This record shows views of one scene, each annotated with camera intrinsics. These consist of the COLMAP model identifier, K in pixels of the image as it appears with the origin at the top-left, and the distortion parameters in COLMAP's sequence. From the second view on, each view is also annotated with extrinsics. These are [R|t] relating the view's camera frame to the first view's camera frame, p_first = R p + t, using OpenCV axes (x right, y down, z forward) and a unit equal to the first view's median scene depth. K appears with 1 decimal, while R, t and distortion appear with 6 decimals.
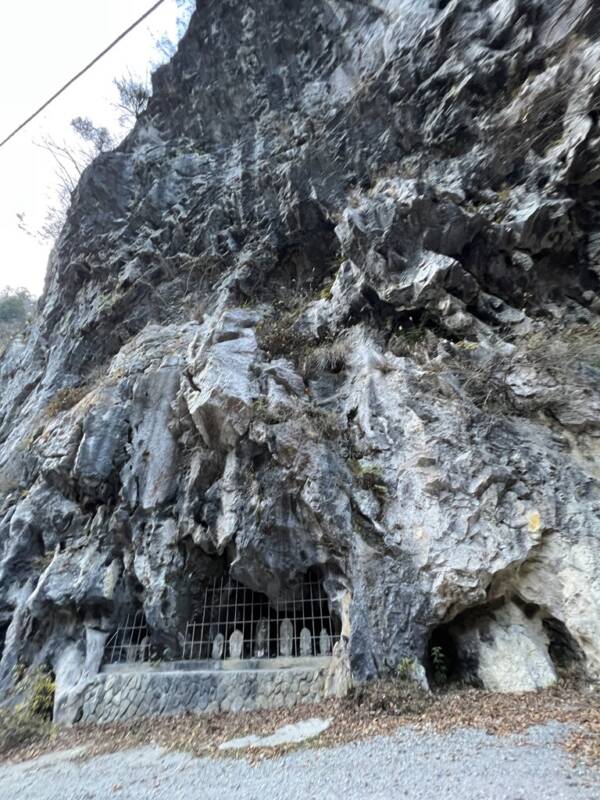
lens RADIAL K [[314.6, 0, 300.0], [0, 314.6, 400.0], [0, 0, 1]] dist [-0.000782, -0.000019]
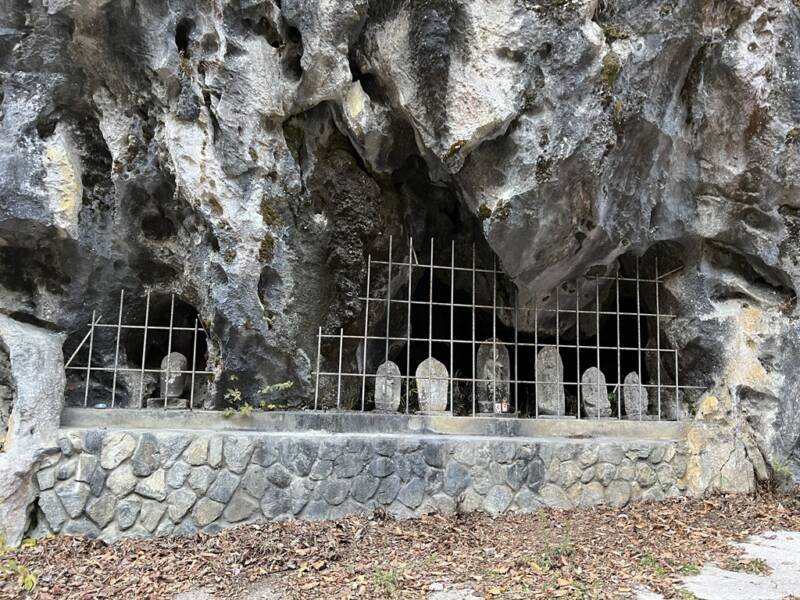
lens RADIAL K [[582.1, 0, 400.0], [0, 582.1, 300.0], [0, 0, 1]] dist [0.021355, -0.010699]
pose [[0.922791, 0.124334, 0.364689, -0.530194], [-0.277989, 0.870230, 0.406721, 0.376764], [-0.266794, -0.476698, 0.837604, 0.421753]]
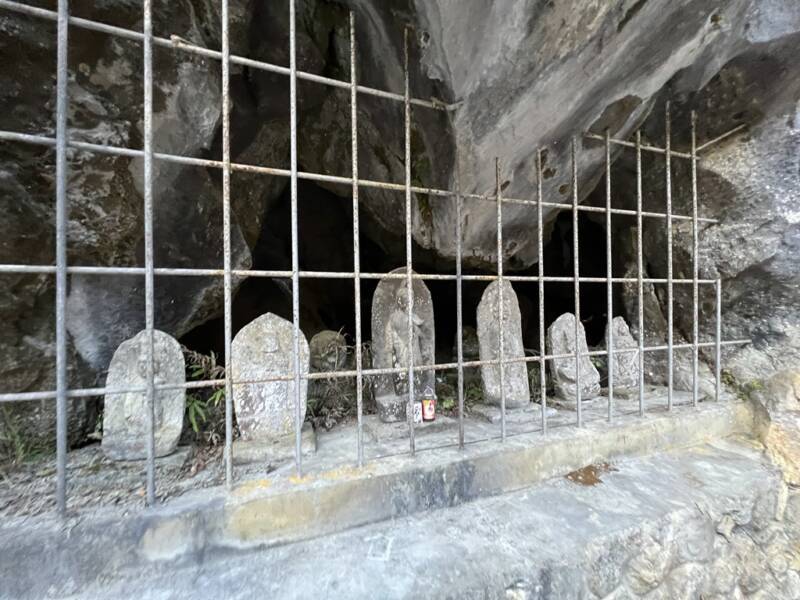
lens RADIAL K [[314.6, 0, 400.0], [0, 314.6, 300.0], [0, 0, 1]] dist [-0.000782, -0.000019]
pose [[0.846243, 0.040117, 0.531285, -0.235600], [-0.327796, 0.825307, 0.459802, 0.625676], [-0.420028, -0.563257, 0.711560, 0.857825]]
